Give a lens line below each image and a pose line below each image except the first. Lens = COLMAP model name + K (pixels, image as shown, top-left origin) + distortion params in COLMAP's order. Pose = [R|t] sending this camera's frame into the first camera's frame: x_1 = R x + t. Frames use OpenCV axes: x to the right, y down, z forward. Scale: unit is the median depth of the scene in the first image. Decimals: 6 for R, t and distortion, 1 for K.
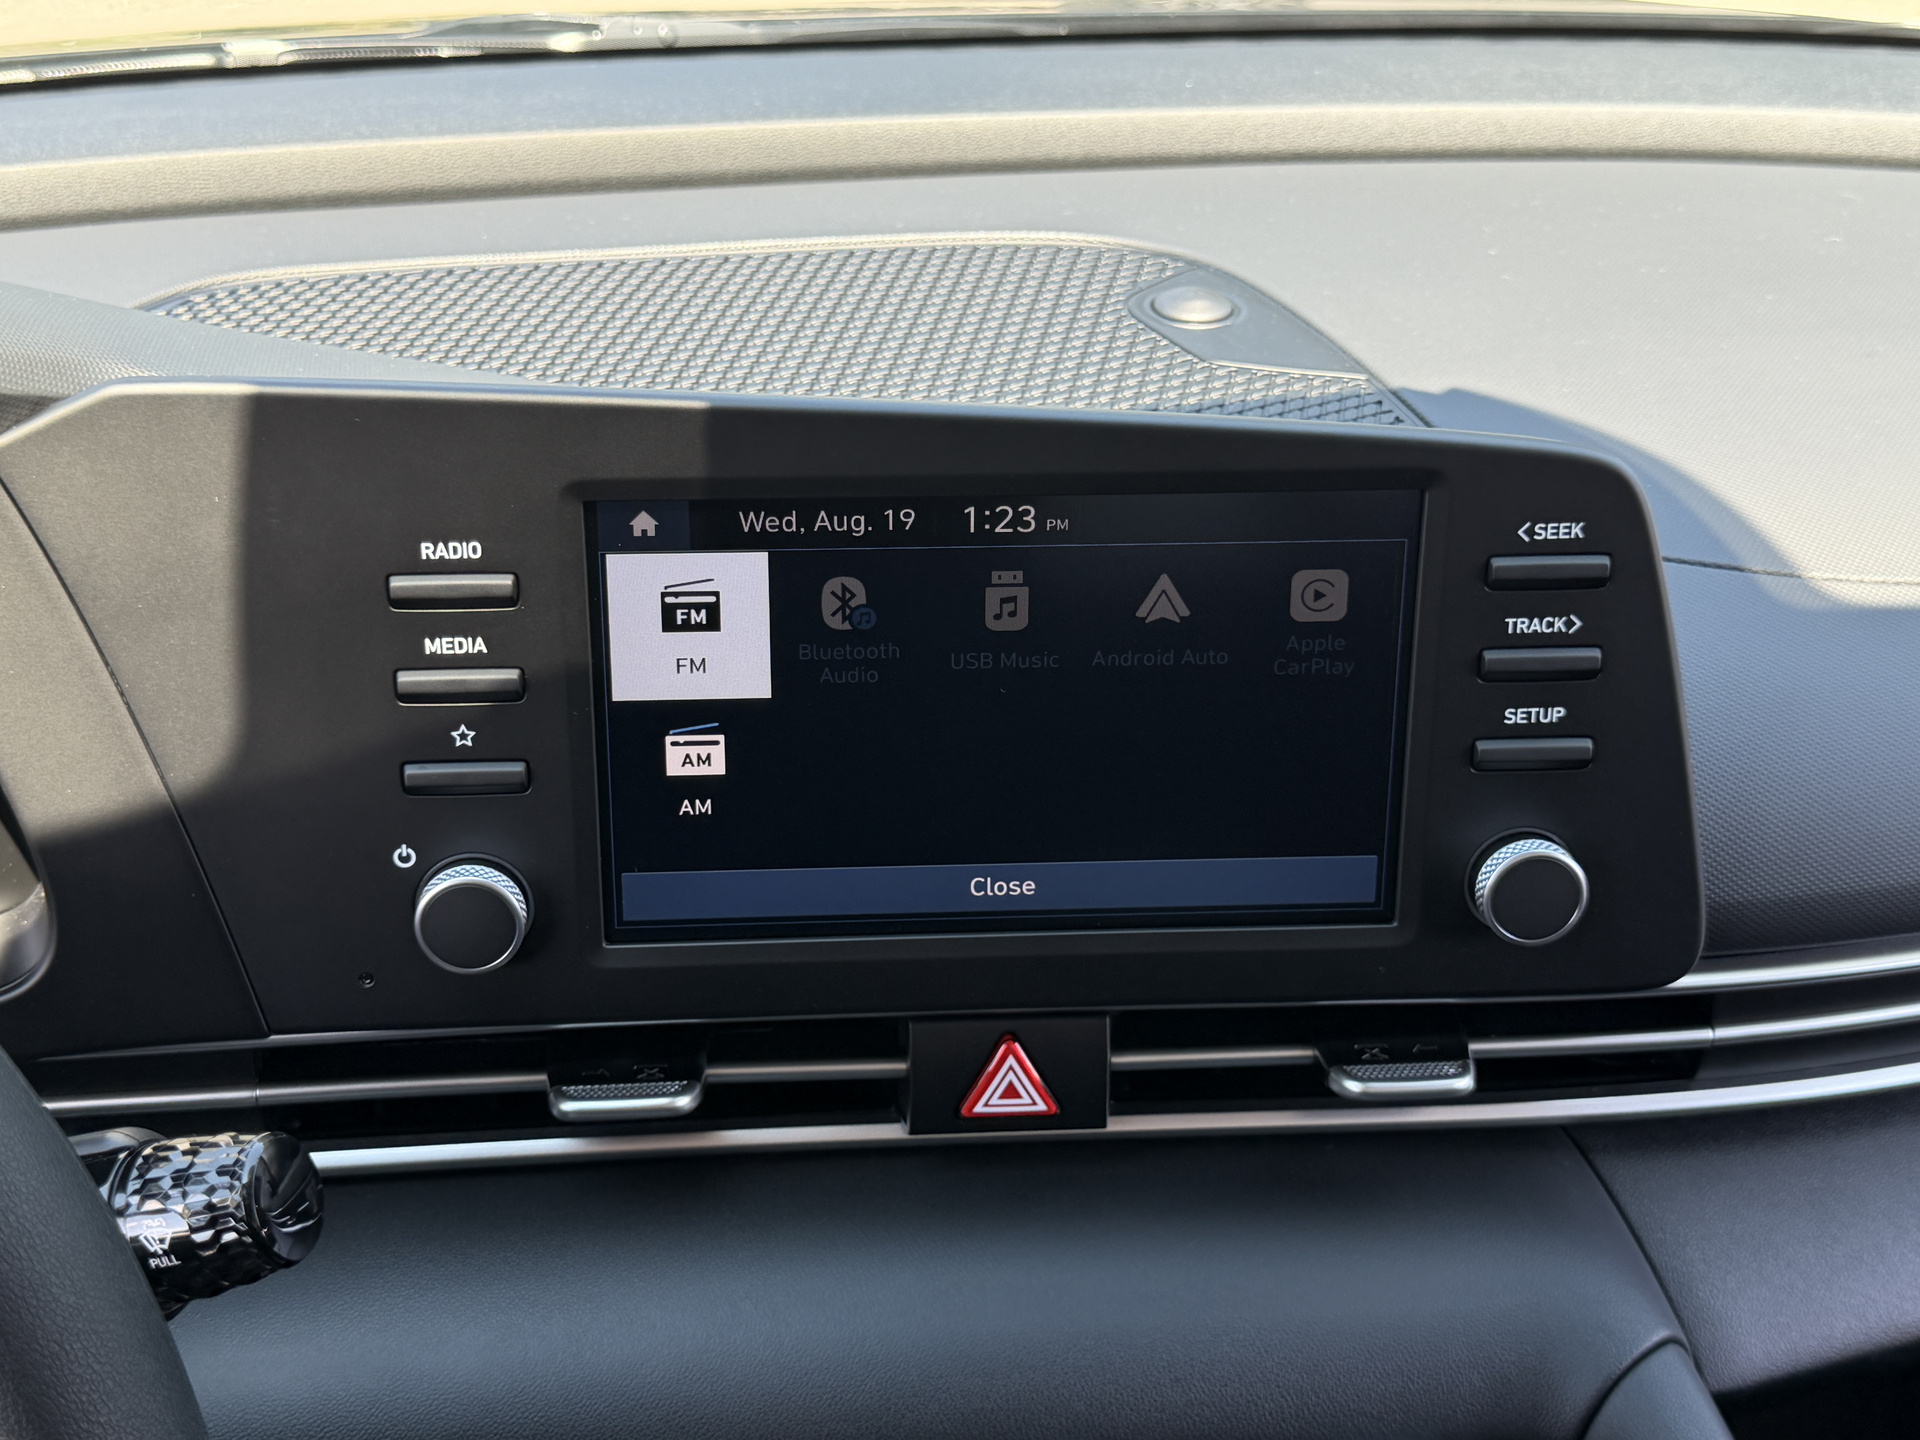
lens RADIAL K [[2390.9, 0, 960.0], [0, 2390.9, 720.0], [0, 0, 1]] dist [0.174801, -0.506778]
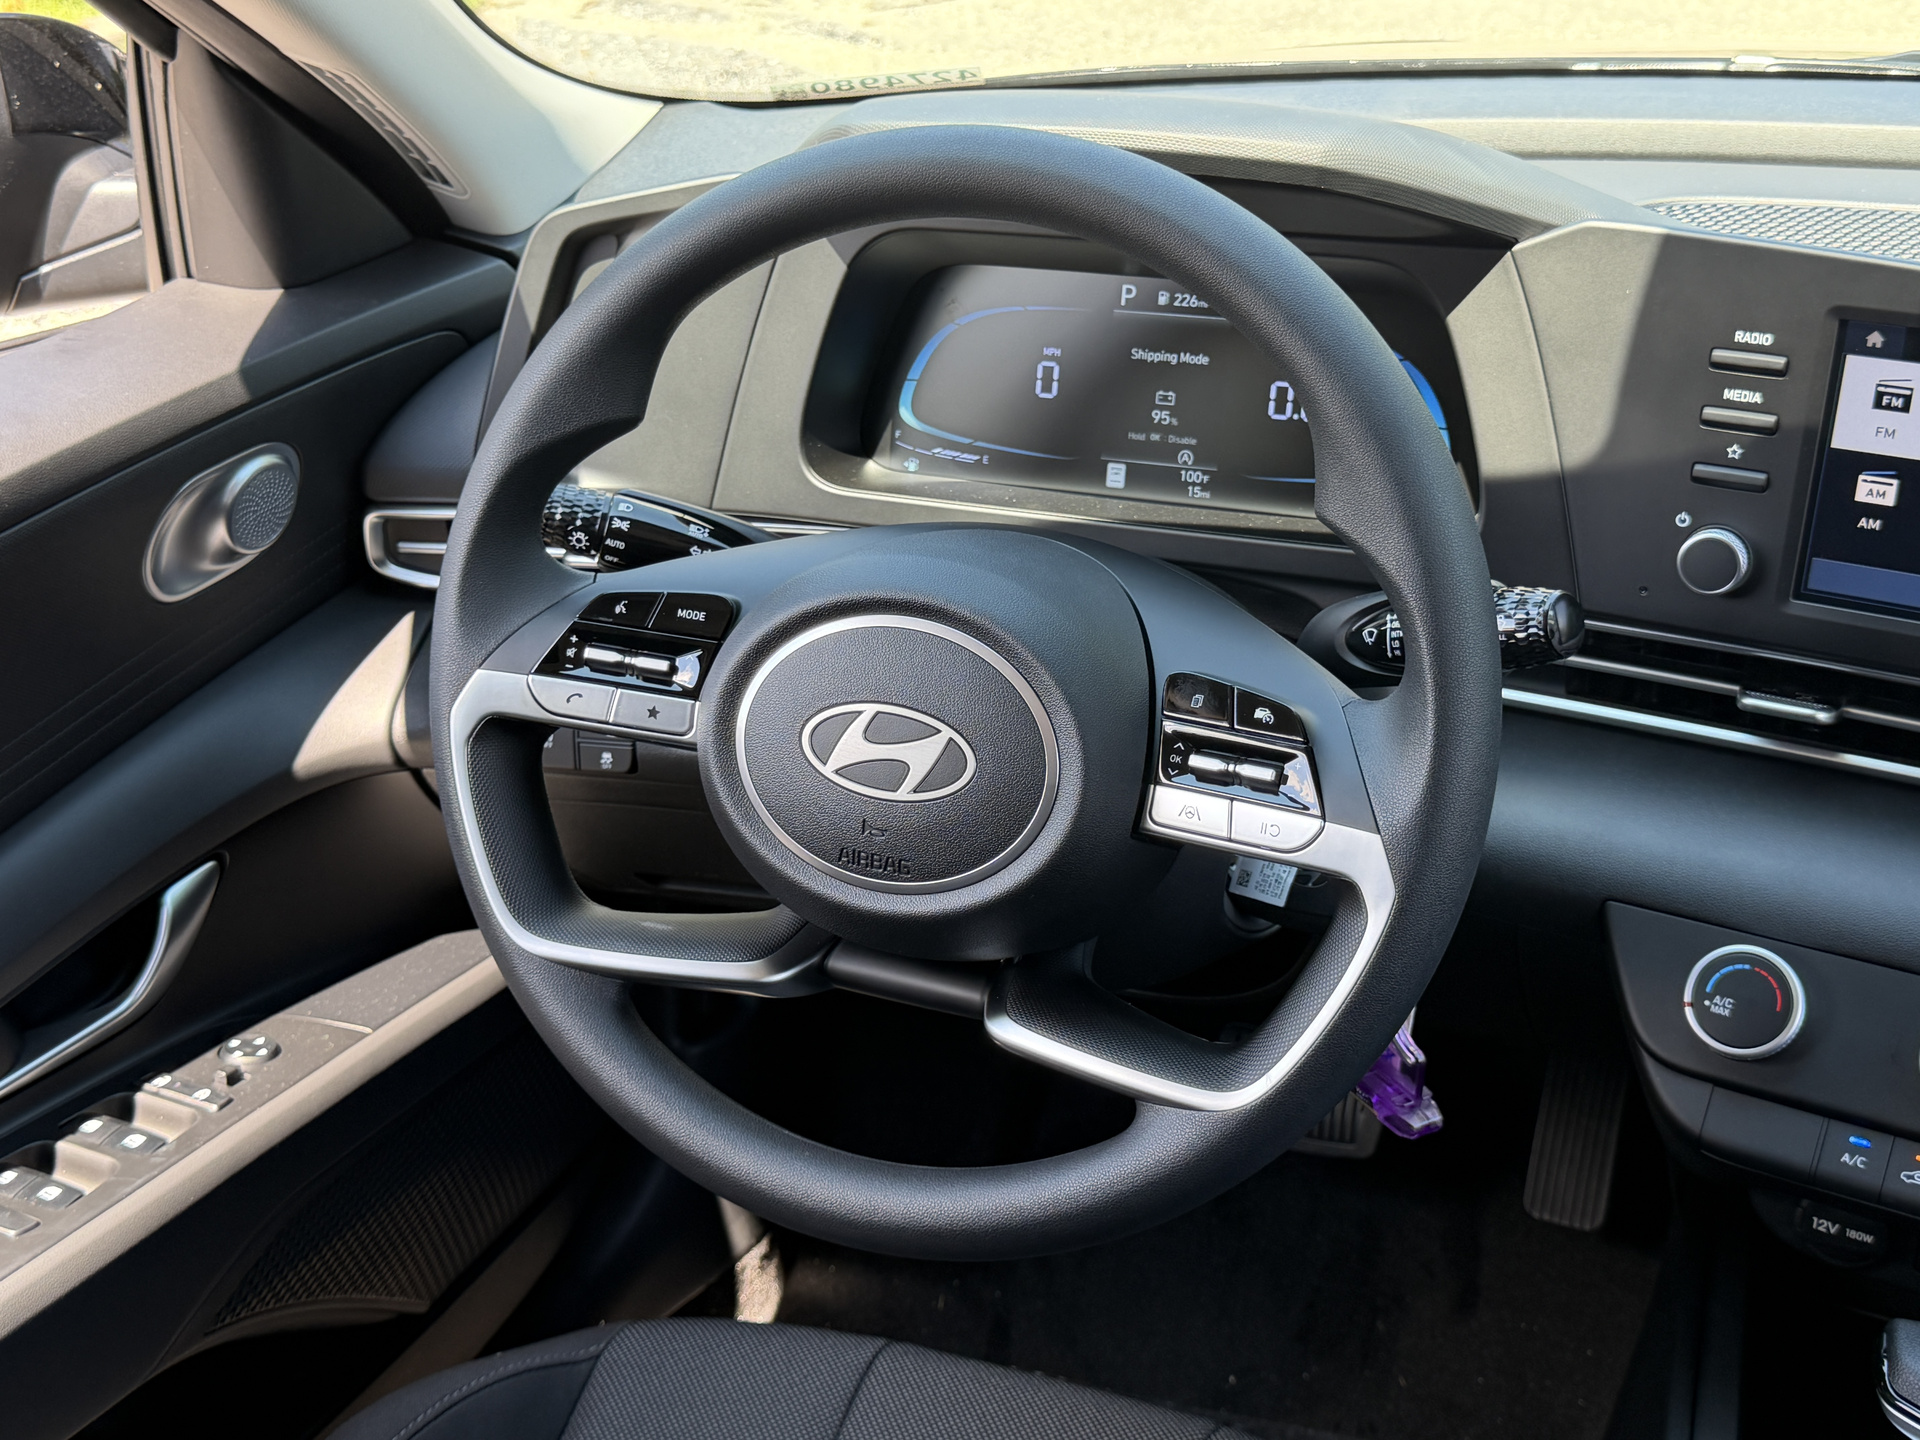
lens RADIAL K [[2300.5, 0, 960.0], [0, 2300.5, 720.0], [0, 0, 1]] dist [0.198533, -0.519729]
pose [[0.810171, 0.222077, -0.542499, 0.273080], [-0.228417, 0.971909, 0.056742, 0.211447], [0.539860, 0.077945, 0.838138, -0.624691]]
